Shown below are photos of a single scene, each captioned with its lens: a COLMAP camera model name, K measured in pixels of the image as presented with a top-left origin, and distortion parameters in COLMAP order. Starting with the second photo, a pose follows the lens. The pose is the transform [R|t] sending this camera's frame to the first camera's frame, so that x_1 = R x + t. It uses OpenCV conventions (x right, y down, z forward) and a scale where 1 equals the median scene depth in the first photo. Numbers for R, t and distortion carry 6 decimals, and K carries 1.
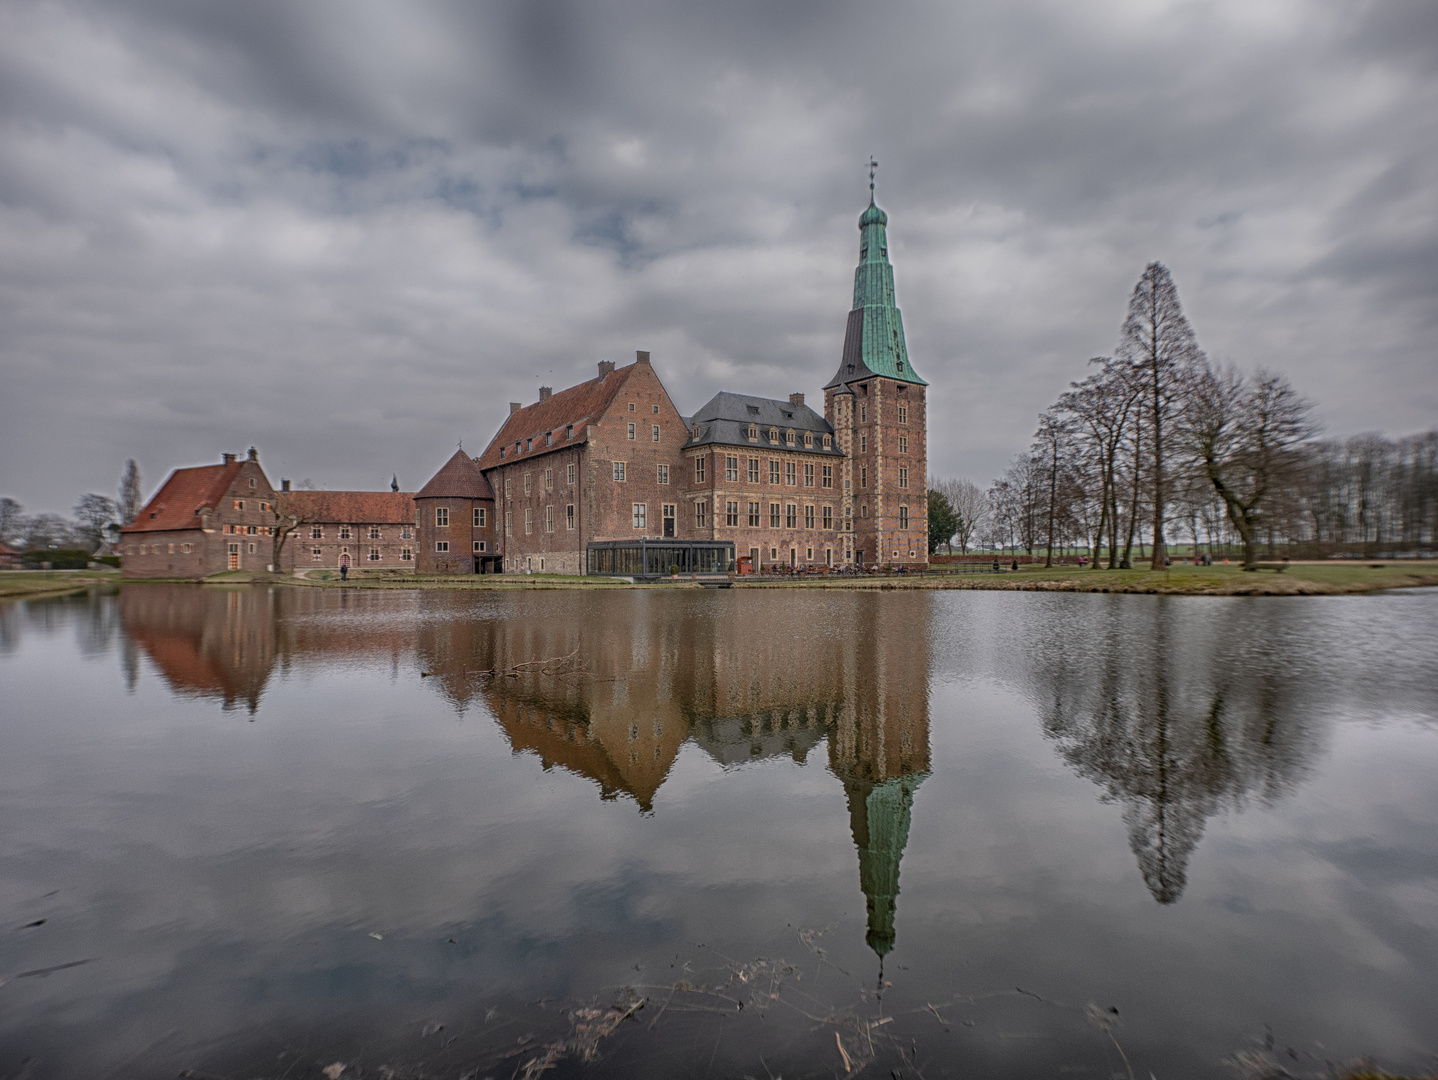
lens RADIAL K [[812.9, 0, 691.2], [0, 812.9, 548.3], [0, 0, 1]] dist [-0.000349, -0.000463]
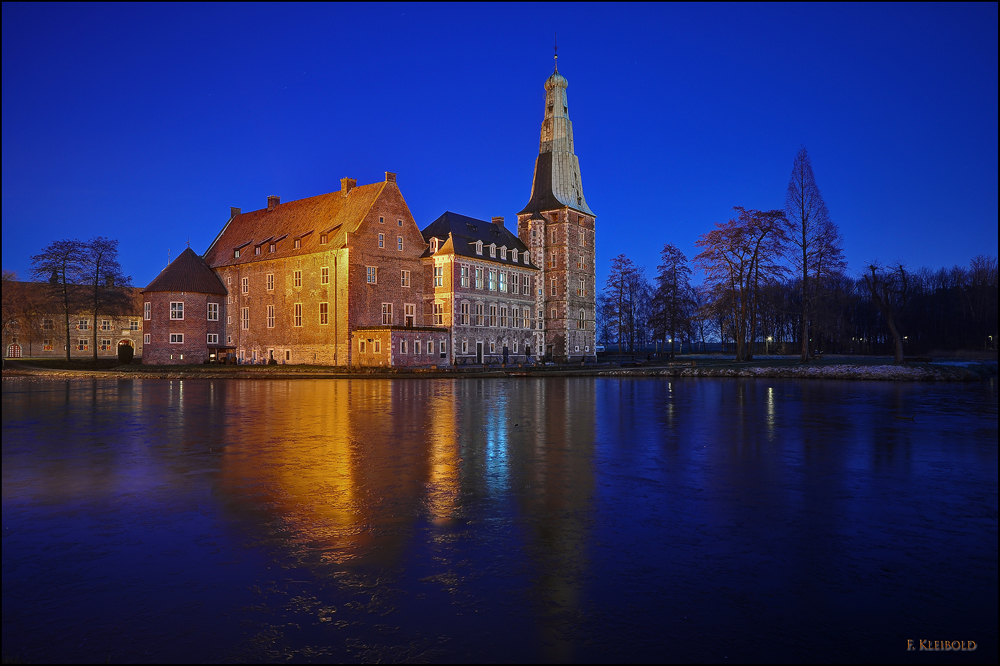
lens RADIAL K [[678.8, 0, 491.5], [0, 678.8, 333.3], [0, 0, 1]] dist [0.003779, 0.000966]
pose [[0.952888, 0.014030, 0.302997, -0.193662], [-0.010199, 0.999847, -0.014222, -0.000327], [-0.303150, 0.010462, 0.952886, 0.031784]]
